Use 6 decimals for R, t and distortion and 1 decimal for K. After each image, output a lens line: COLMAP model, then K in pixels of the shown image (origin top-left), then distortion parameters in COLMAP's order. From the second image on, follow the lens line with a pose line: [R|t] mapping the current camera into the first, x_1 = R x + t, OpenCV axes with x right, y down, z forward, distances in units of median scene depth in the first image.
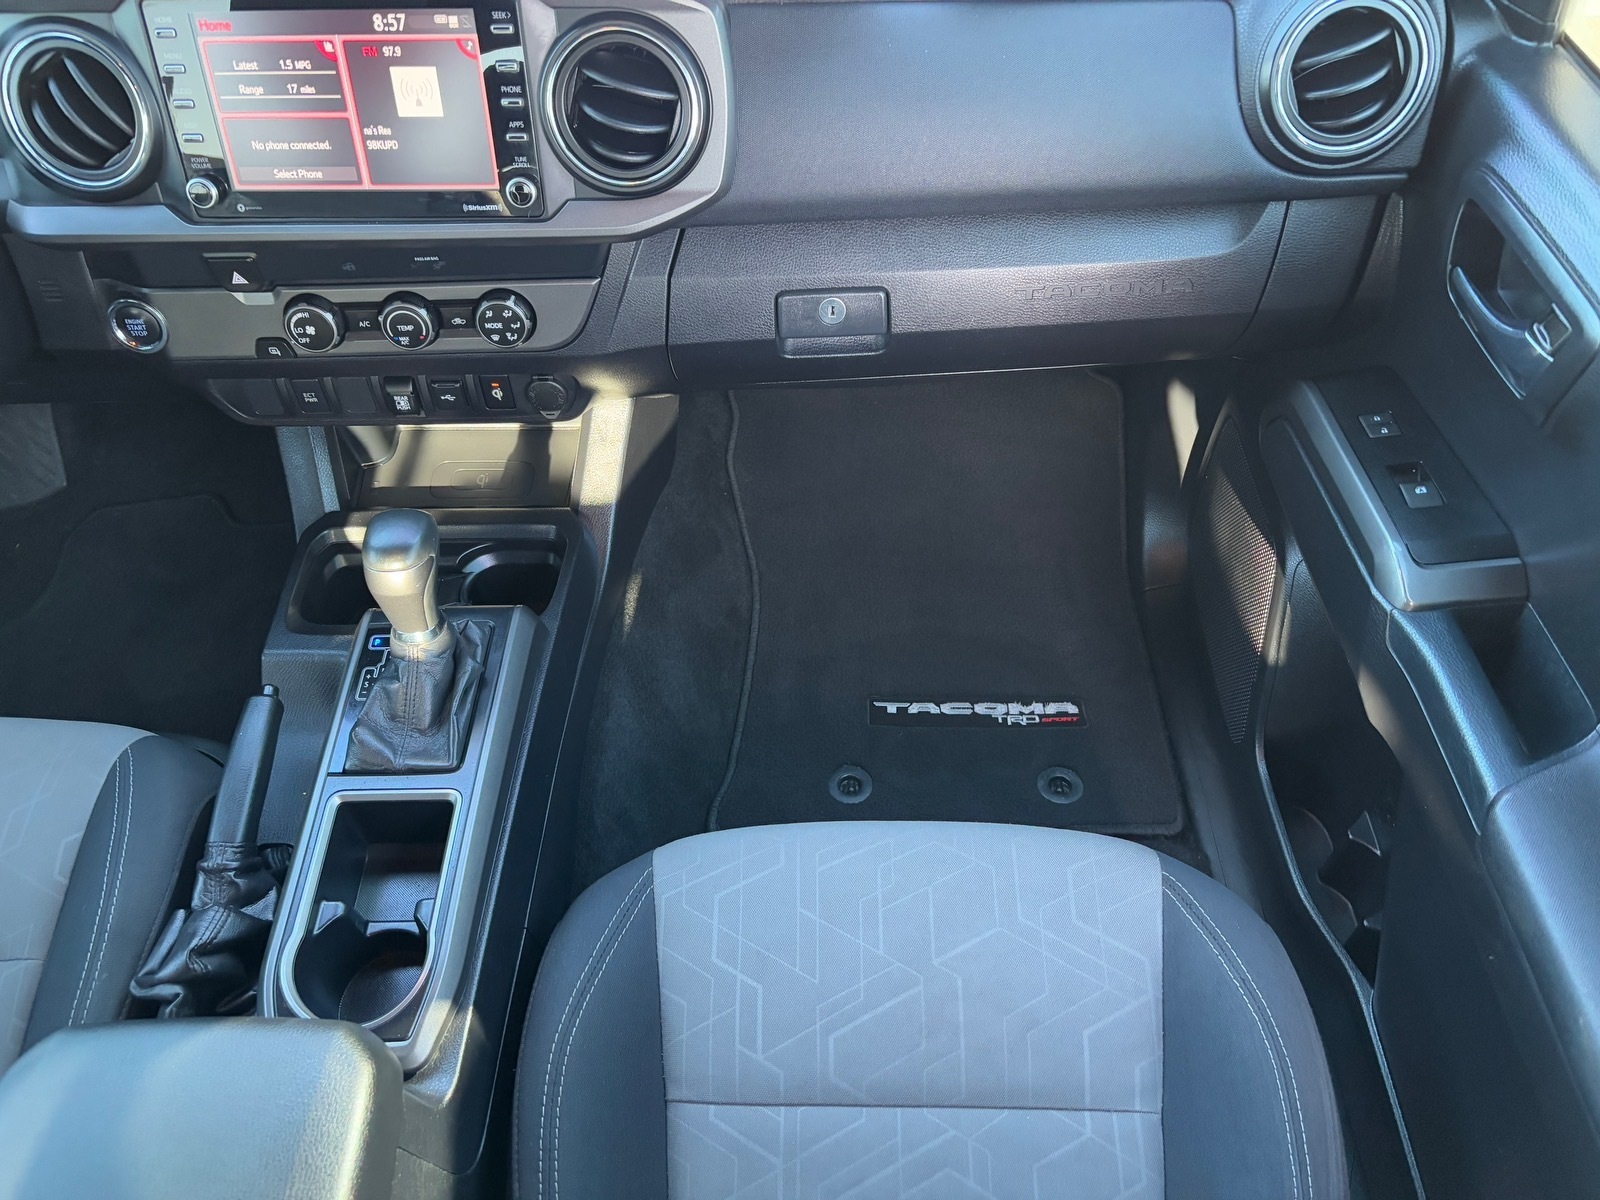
lens RADIAL K [[1232.4, 0, 799.9], [0, 1232.4, 613.5], [0, 0, 1]] dist [0.036915, -0.049558]
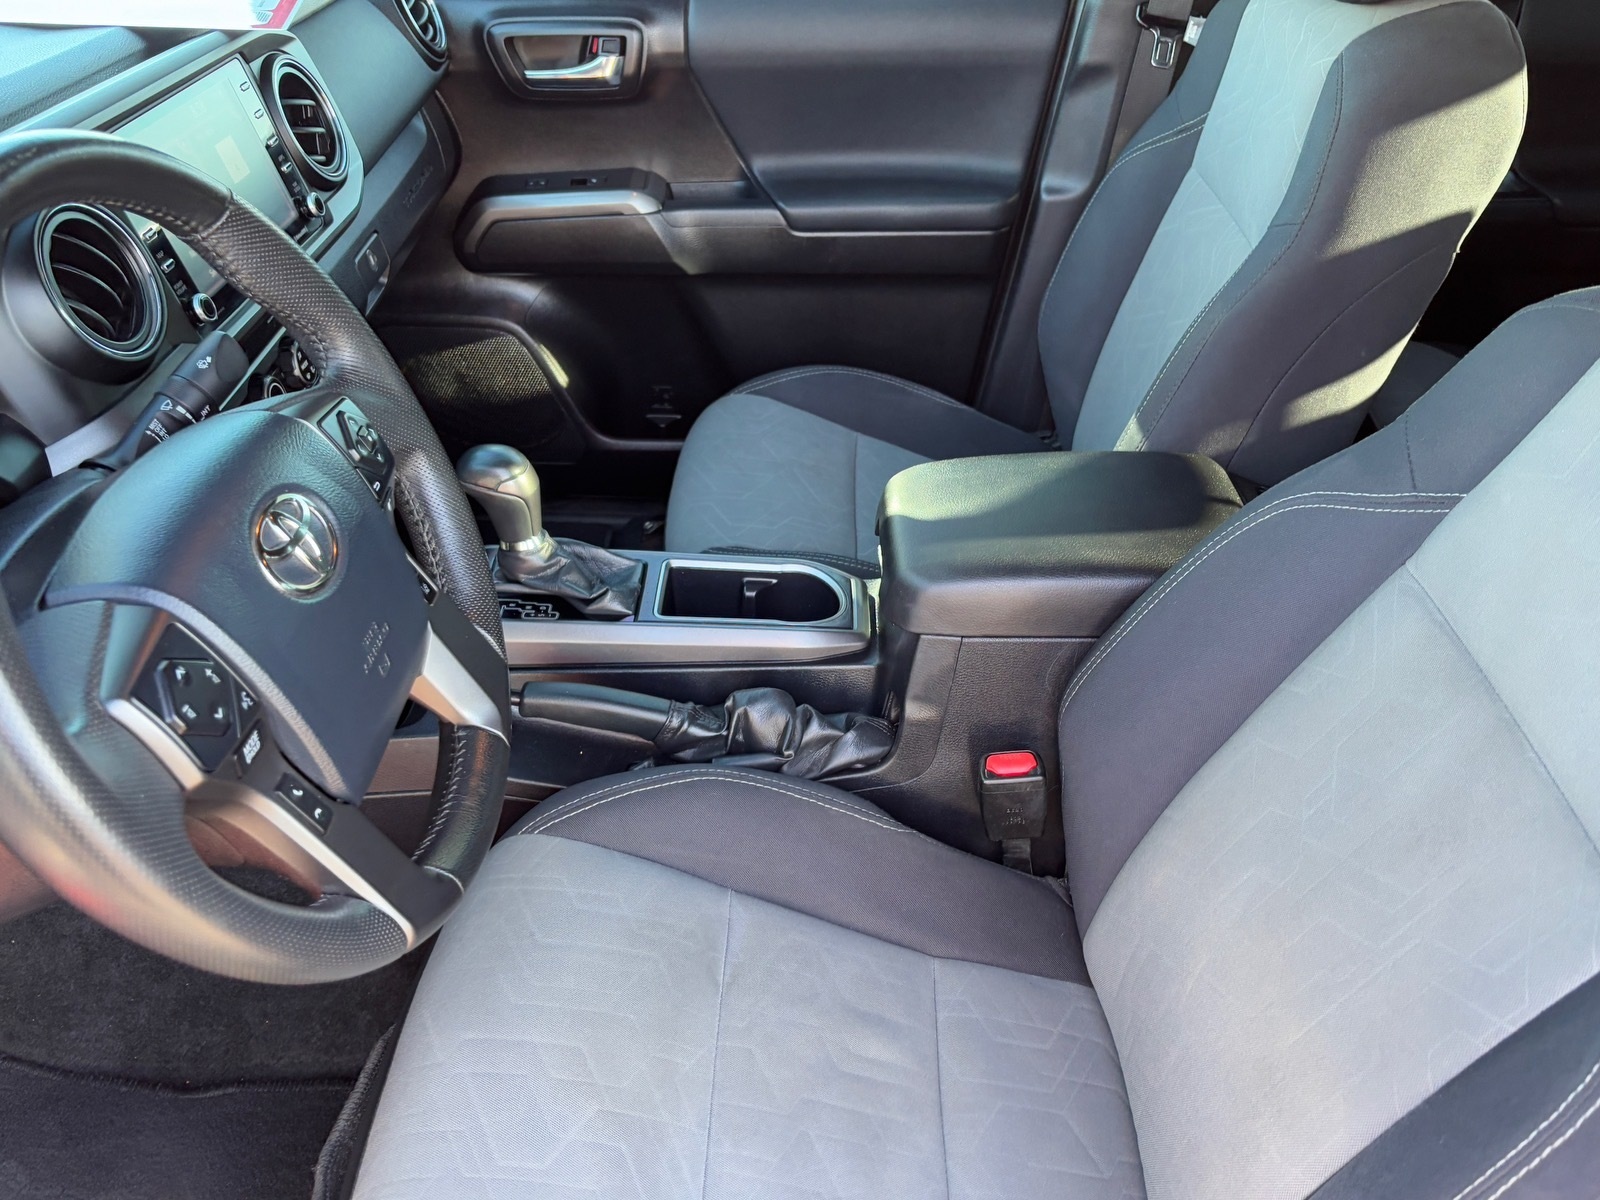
lens RADIAL K [[1370.6, 0, 799.8], [0, 1370.6, 606.2], [0, 0, 1]] dist [0.028169, -0.002083]
pose [[0.013365, -0.544318, 0.838773, -1.413365], [0.757852, 0.552734, 0.346619, -0.205840], [-0.652289, 0.631033, 0.419900, 0.327877]]
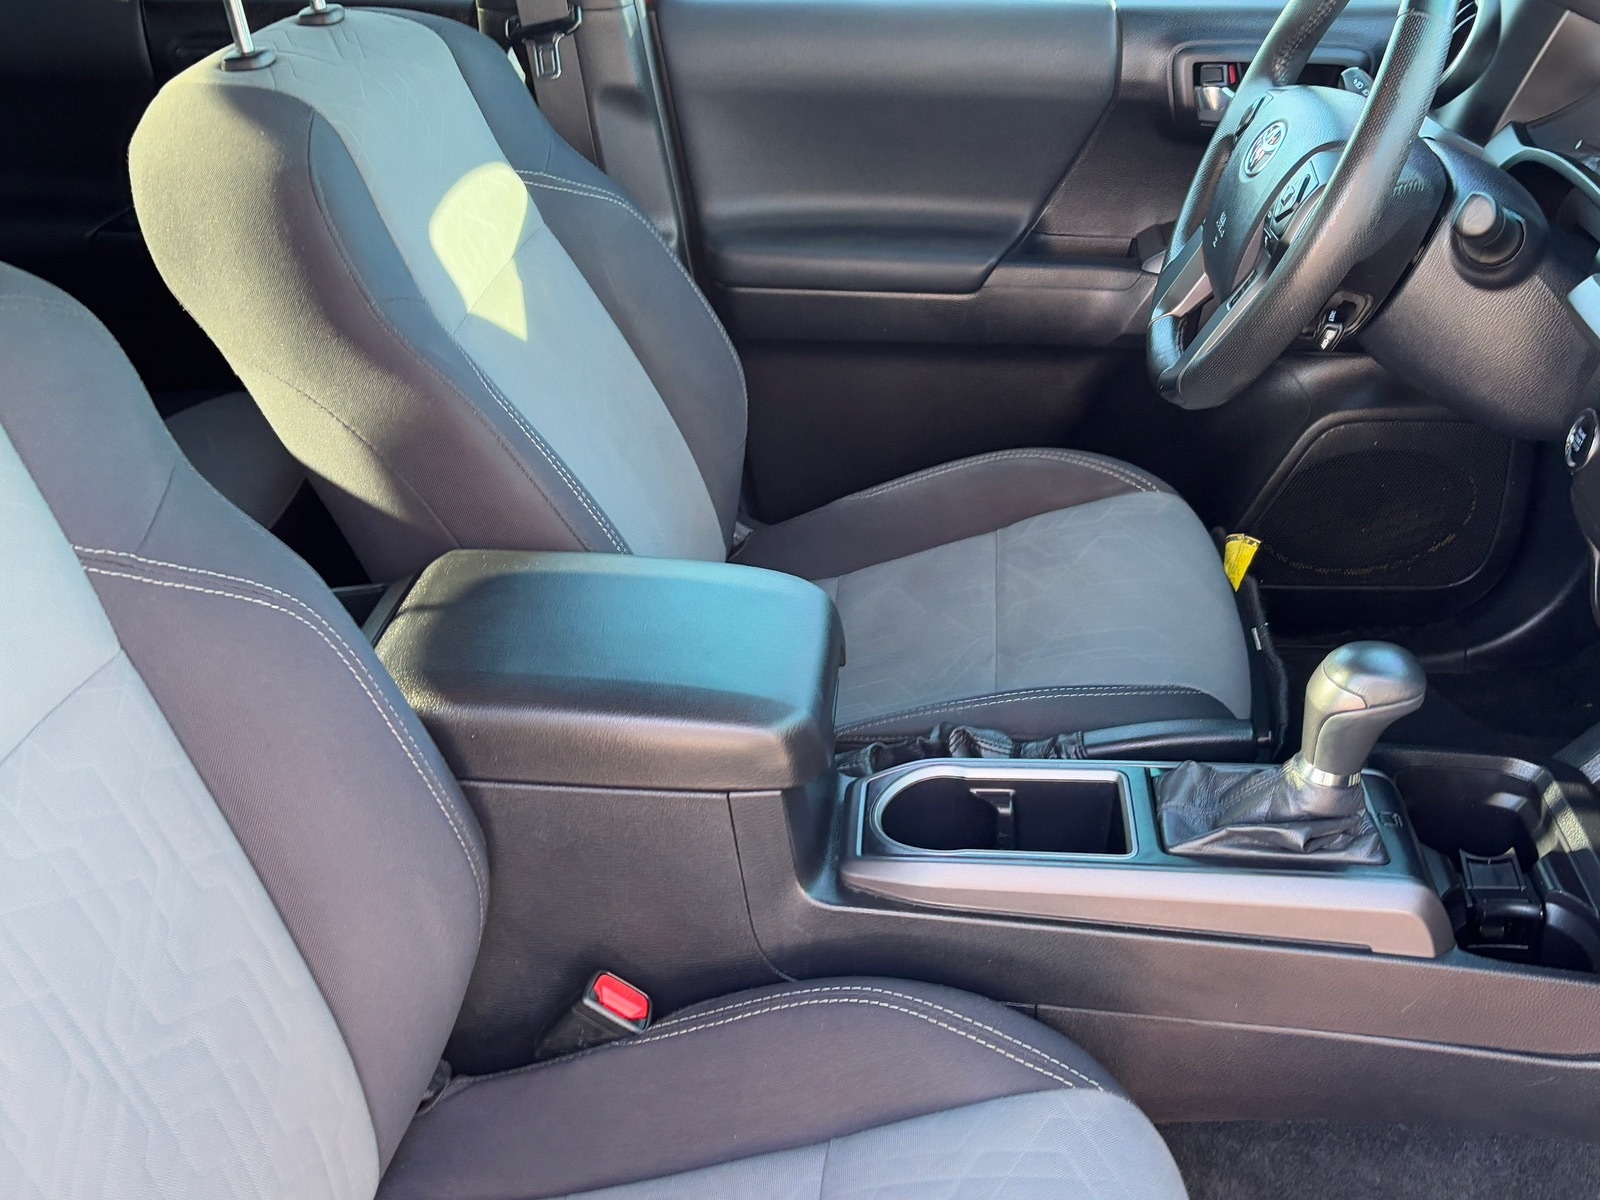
lens RADIAL K [[1618.6, 0, 796.2], [0, 1618.6, 626.5], [0, 0, 1]] dist [0.068894, 0.000000]
pose [[-0.088758, 0.526982, -0.845229, 0.615783], [-0.750751, 0.522281, 0.404468, -0.220823], [0.654595, 0.670456, 0.349276, 0.305255]]
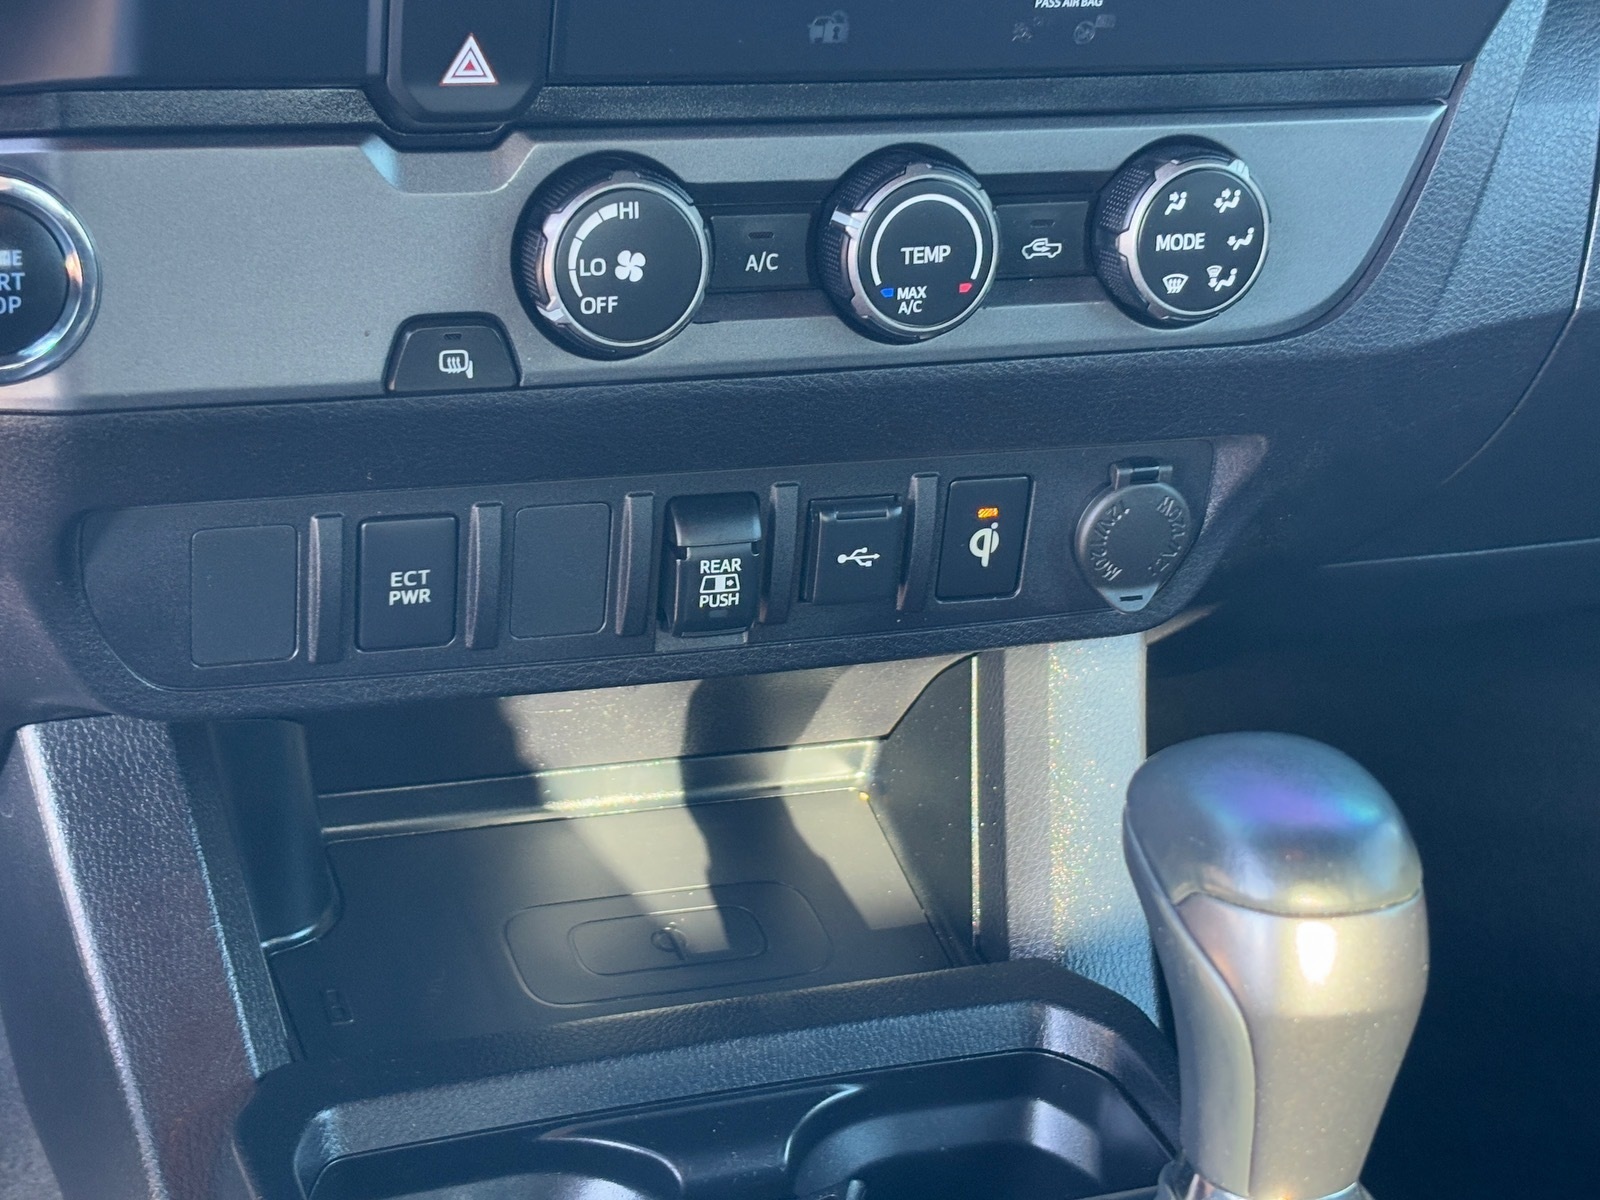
lens RADIAL K [[2663.1, 0, 795.4], [0, 2663.1, 541.5], [0, 0, 1]] dist [0.183280, 0.000000]
pose [[0.928832, -0.048829, 0.367270, -0.603992], [0.198515, 0.902569, -0.382048, 0.083650], [-0.312832, 0.427767, 0.848028, 0.480167]]
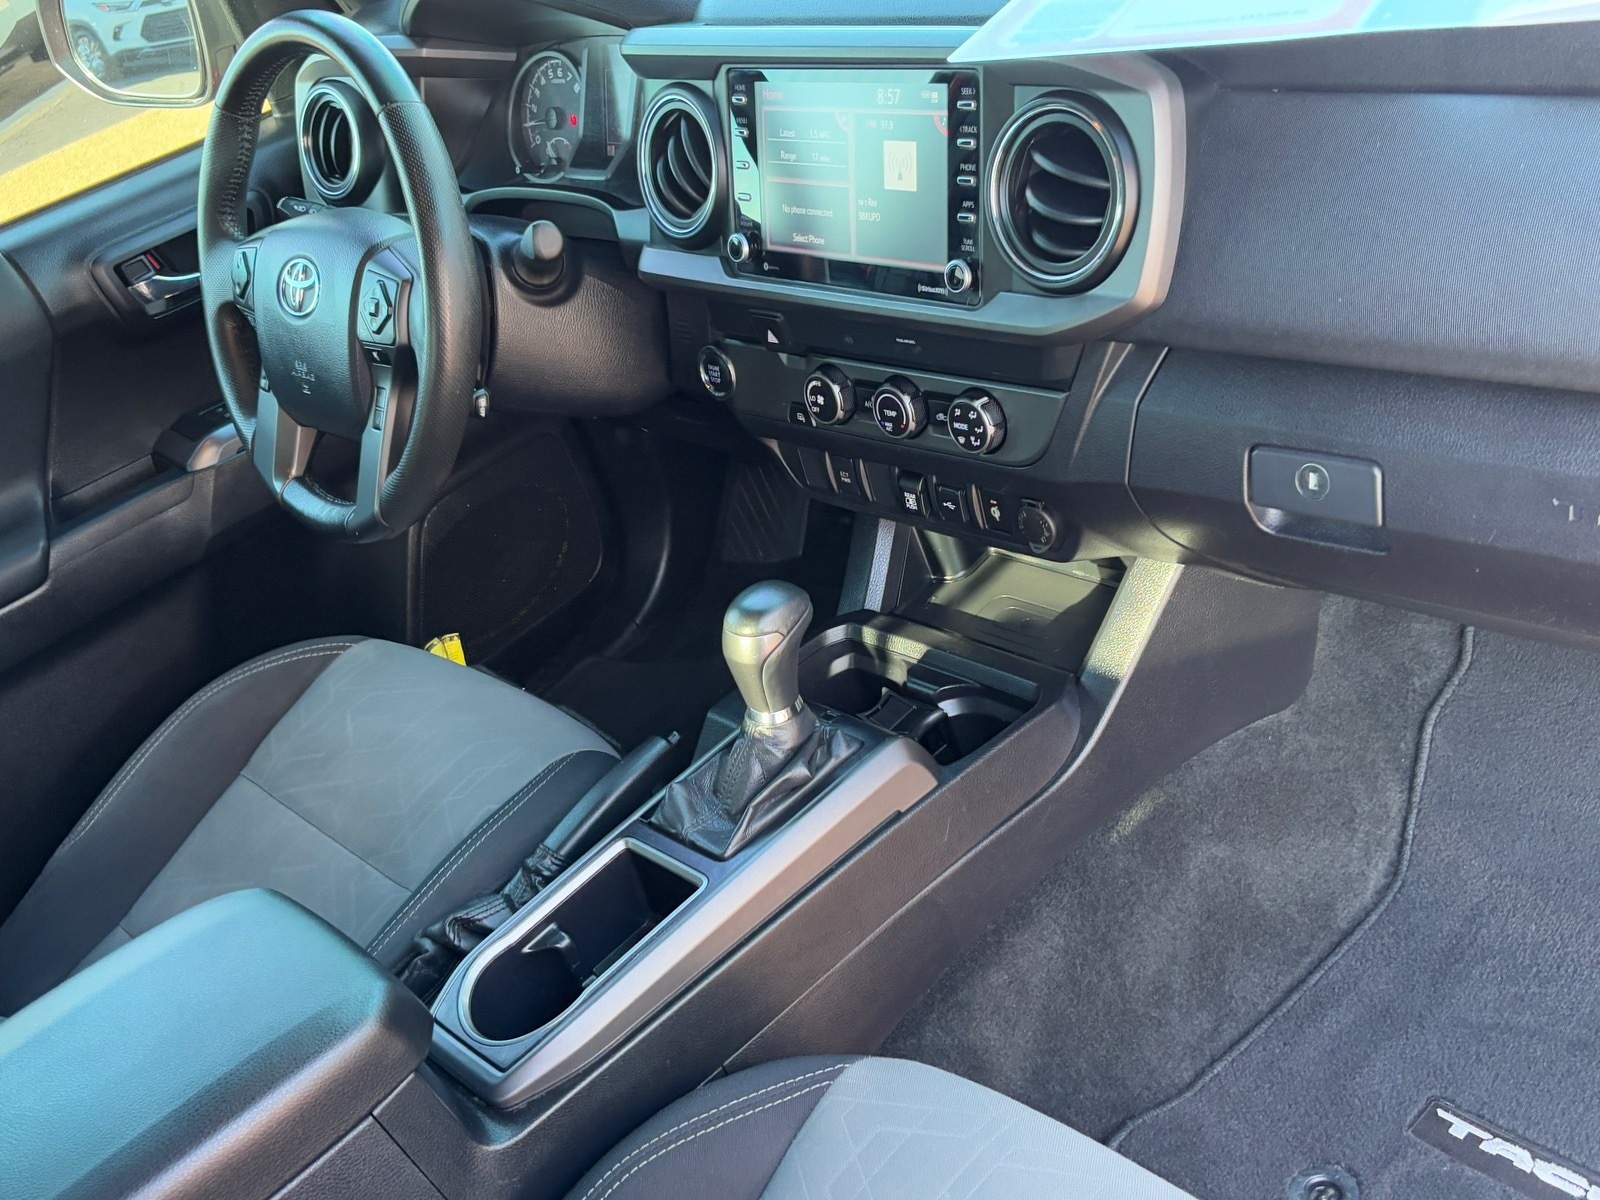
lens RADIAL K [[1618.6, 0, 810.1], [0, 1618.6, 626.1], [0, 0, 1]] dist [0.068894, 0.000000]
pose [[0.685050, 0.249532, -0.684427, 0.521785], [-0.370029, 0.928474, -0.031859, -0.020278], [0.627522, 0.275083, 0.728385, 0.117646]]
